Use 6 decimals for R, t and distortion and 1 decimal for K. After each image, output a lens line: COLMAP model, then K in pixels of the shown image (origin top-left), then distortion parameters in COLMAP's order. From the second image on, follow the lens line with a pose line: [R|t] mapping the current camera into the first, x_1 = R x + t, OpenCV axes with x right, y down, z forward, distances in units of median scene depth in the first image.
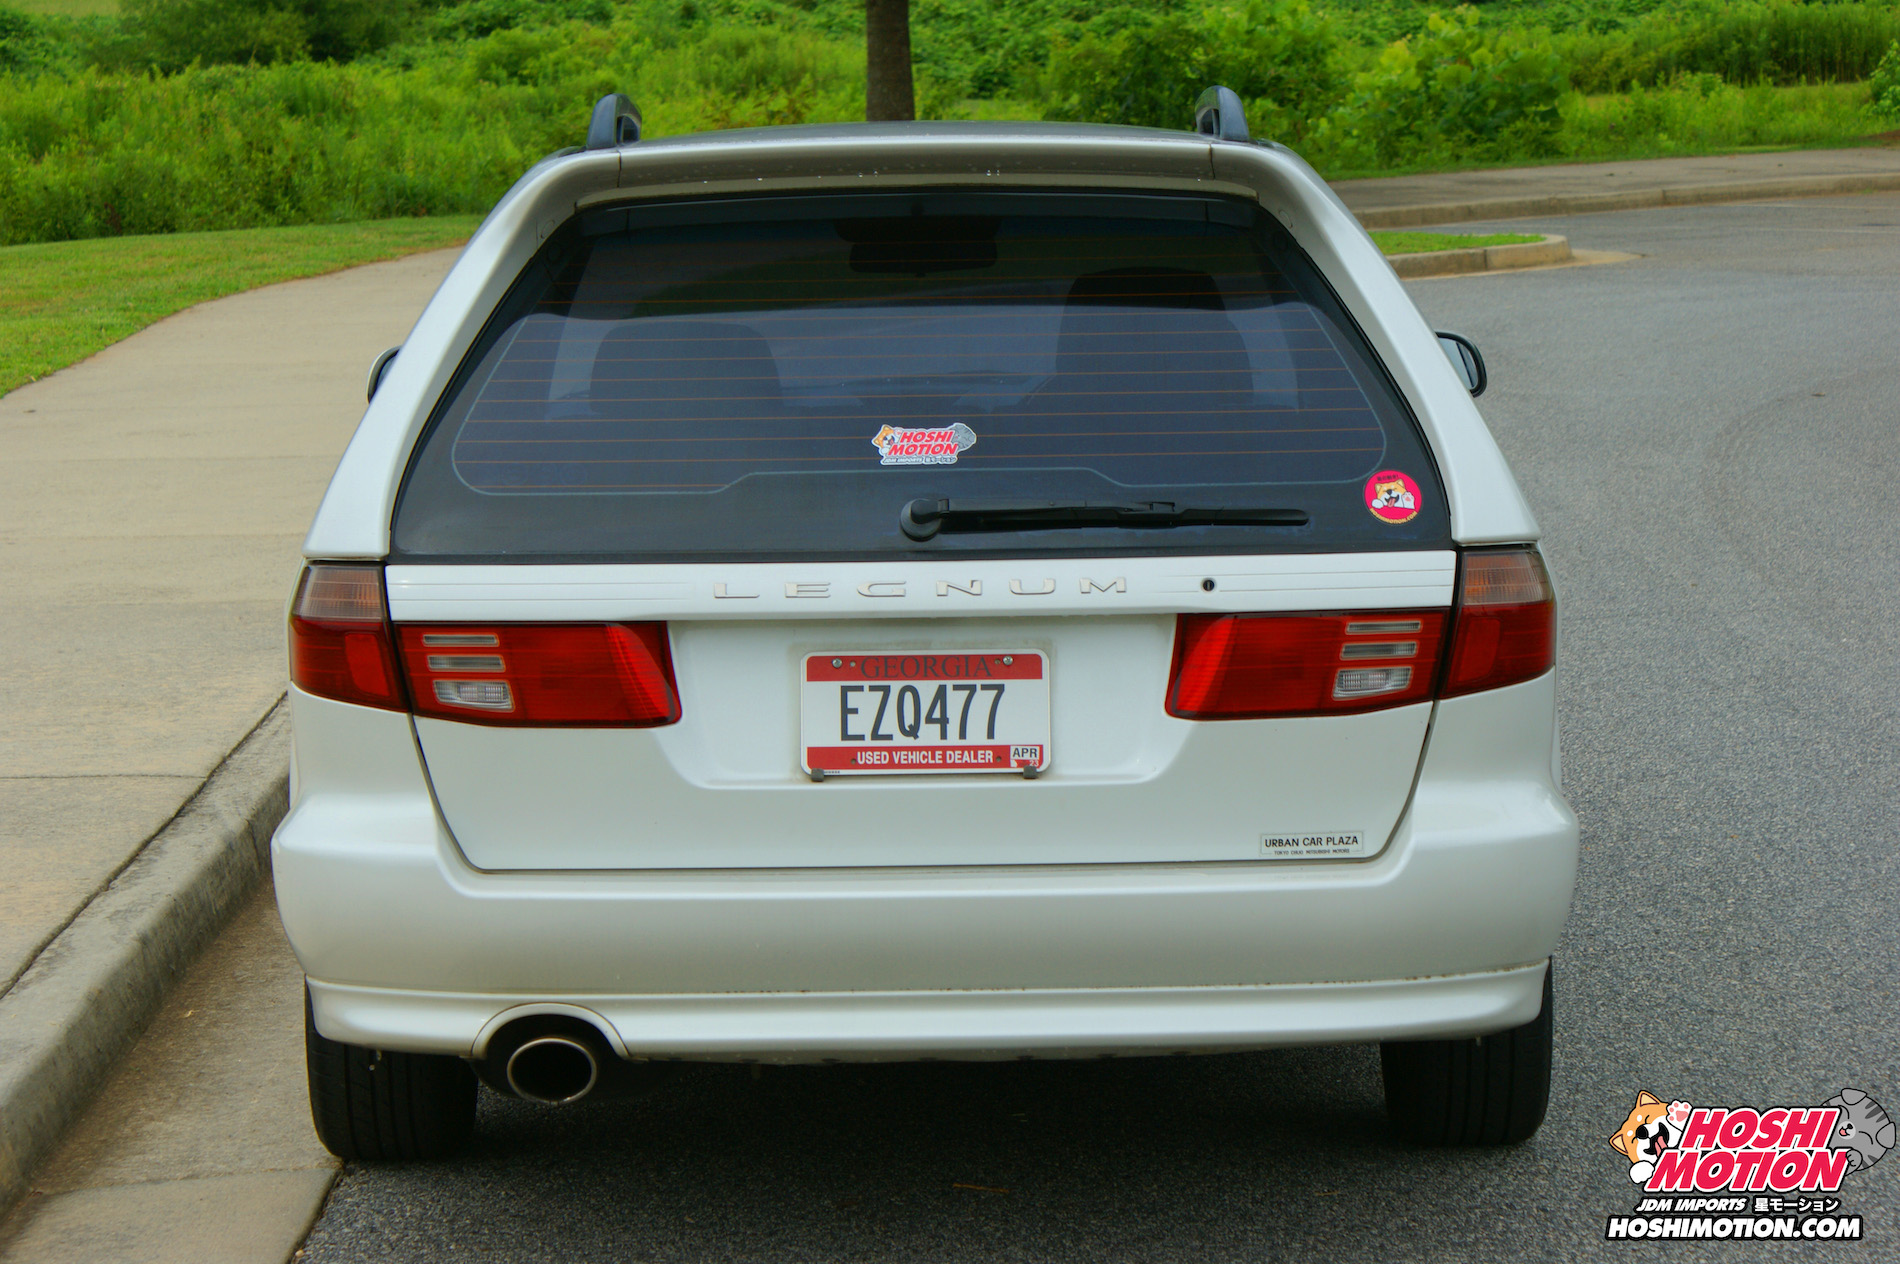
lens RADIAL K [[5723.8, 0, 949.9], [0, 5723.8, 631.7], [0, 0, 1]] dist [-0.083192, 0.000000]
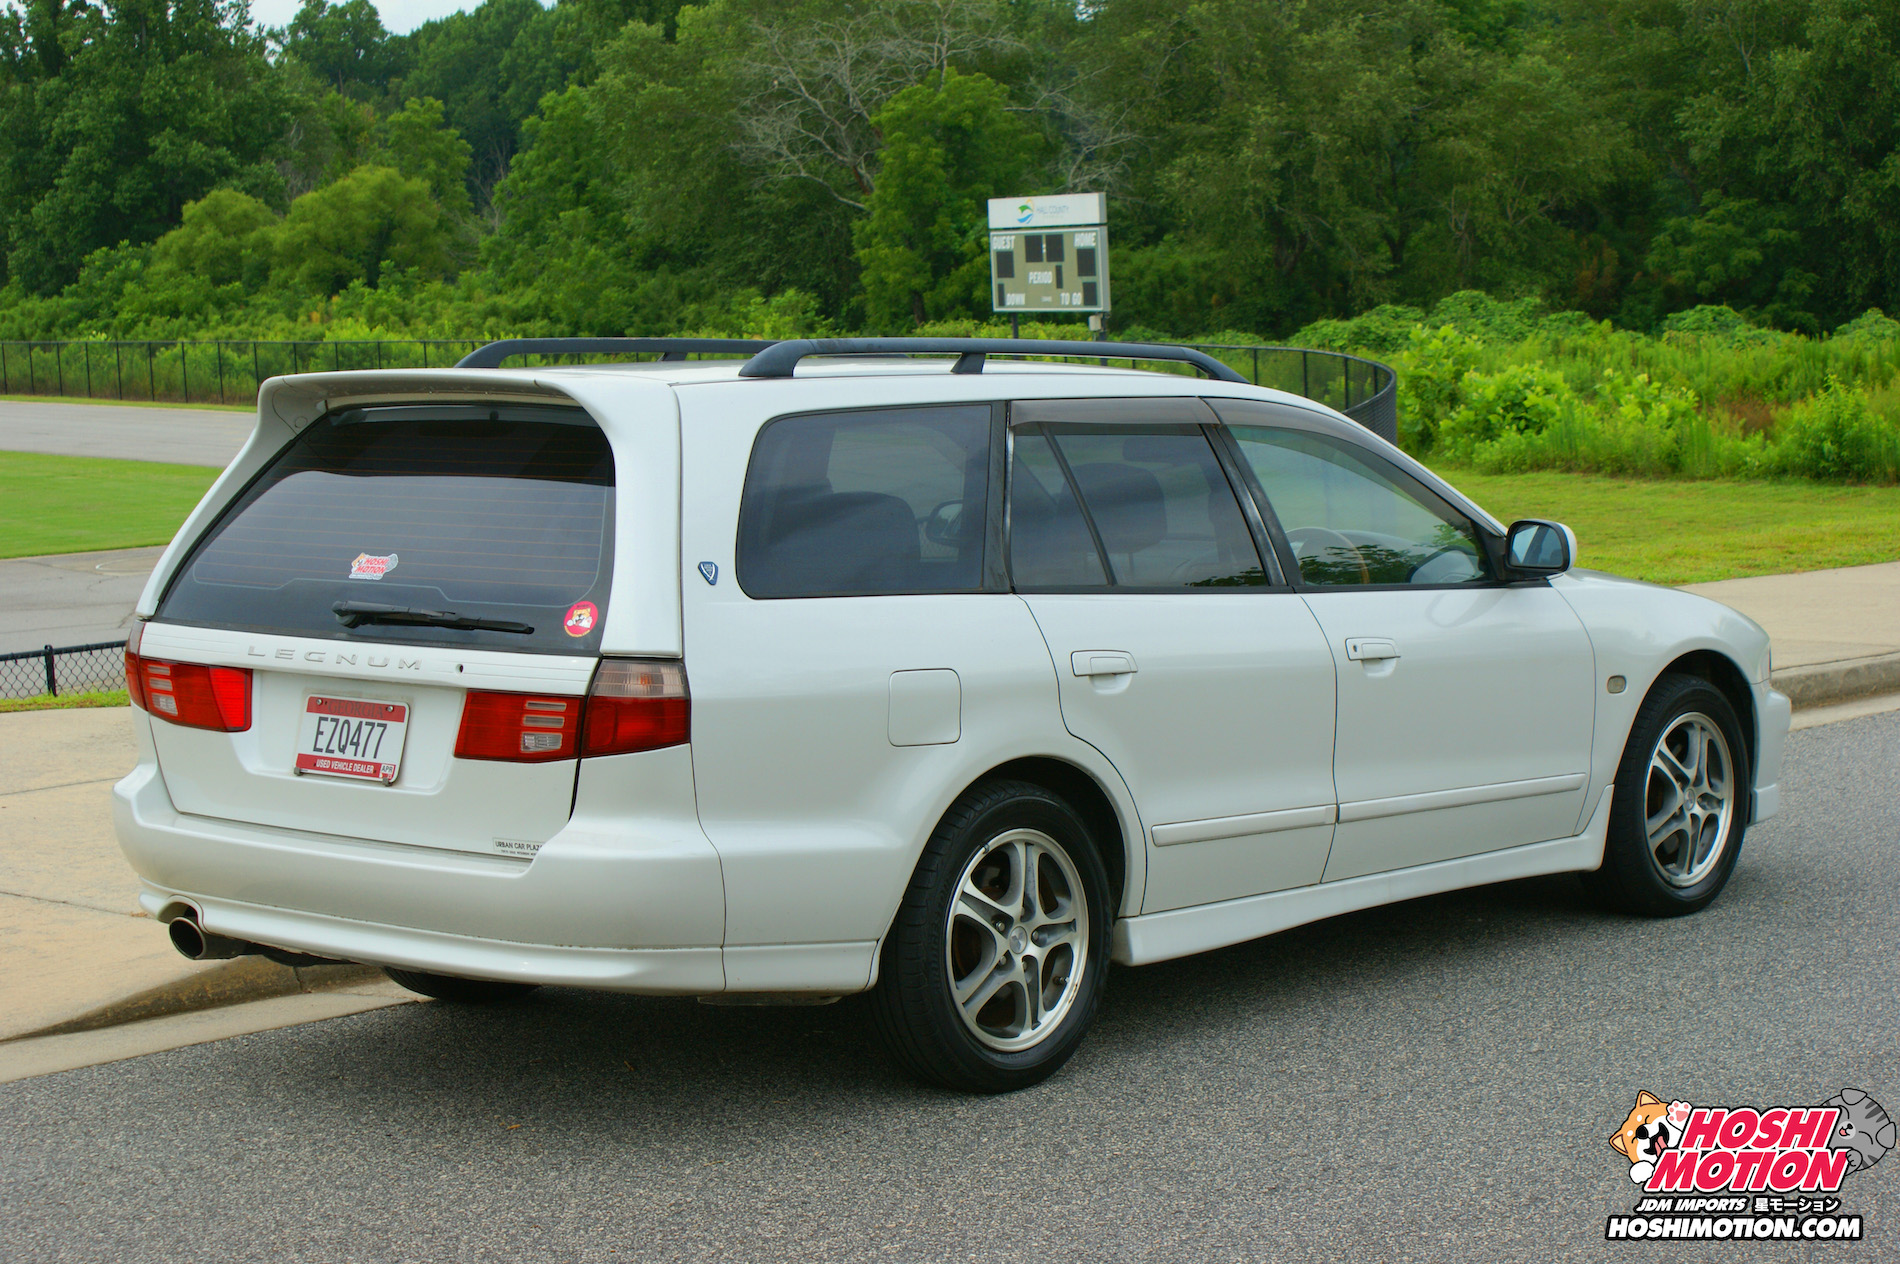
lens RADIAL K [[3963.1, 0, 950.2], [0, 3963.1, 633.0], [0, 0, 1]] dist [-0.116030, 0.000000]
pose [[0.746584, 0.064566, -0.662151, 0.827994], [-0.072889, 0.997226, 0.015056, -0.042467], [0.661287, 0.037023, 0.749219, 0.300436]]
